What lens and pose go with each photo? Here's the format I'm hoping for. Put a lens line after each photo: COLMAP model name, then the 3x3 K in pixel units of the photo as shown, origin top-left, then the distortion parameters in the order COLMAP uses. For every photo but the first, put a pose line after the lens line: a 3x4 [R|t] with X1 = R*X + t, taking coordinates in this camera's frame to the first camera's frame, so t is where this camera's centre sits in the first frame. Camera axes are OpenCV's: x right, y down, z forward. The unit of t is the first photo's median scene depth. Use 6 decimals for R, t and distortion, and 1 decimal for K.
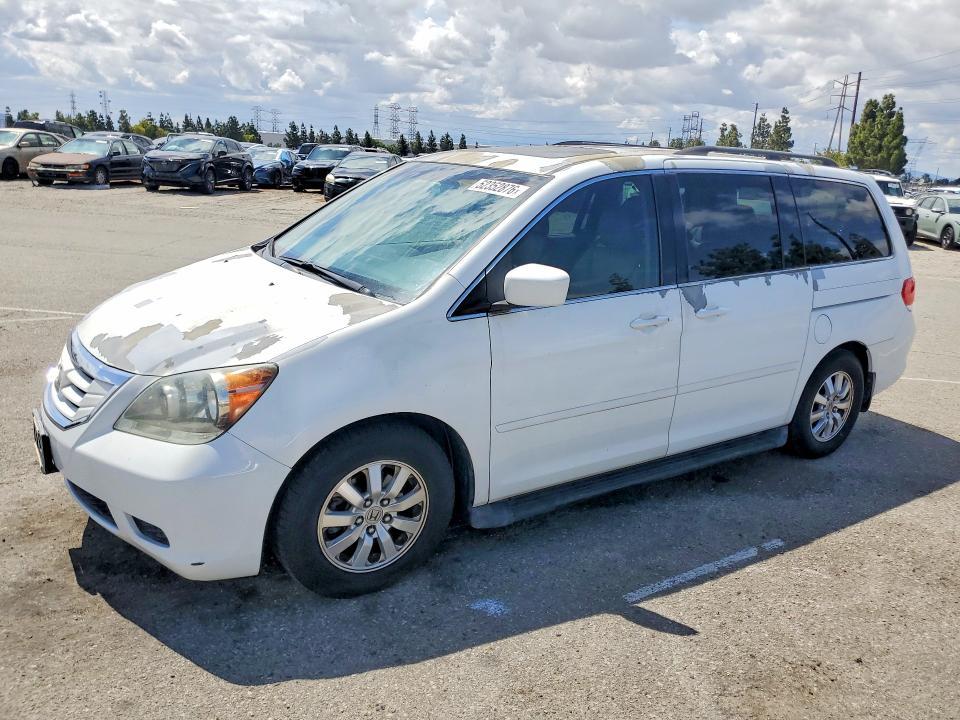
lens RADIAL K [[750.8, 0, 483.0], [0, 750.8, 356.1], [0, 0, 1]] dist [0.010529, -0.007433]
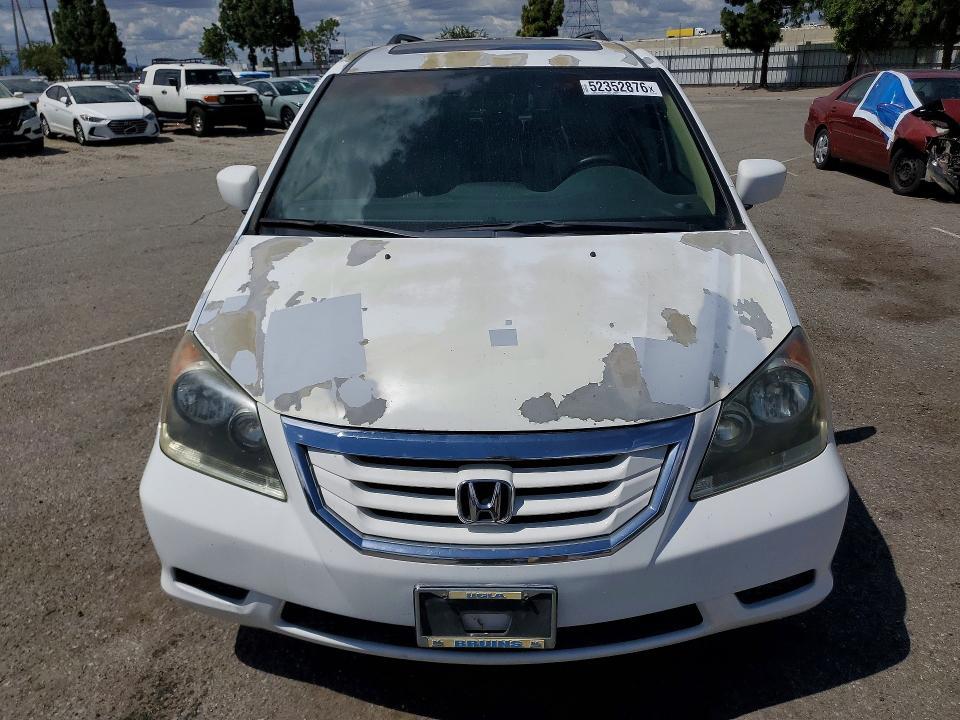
lens RADIAL K [[750.8, 0, 483.1], [0, 750.8, 369.1], [0, 0, 1]] dist [0.010529, -0.007433]
pose [[0.600252, -0.361782, 0.713310, -0.785432], [0.254768, 0.931880, 0.258250, -0.178868], [-0.758150, 0.026713, 0.651533, 0.522983]]
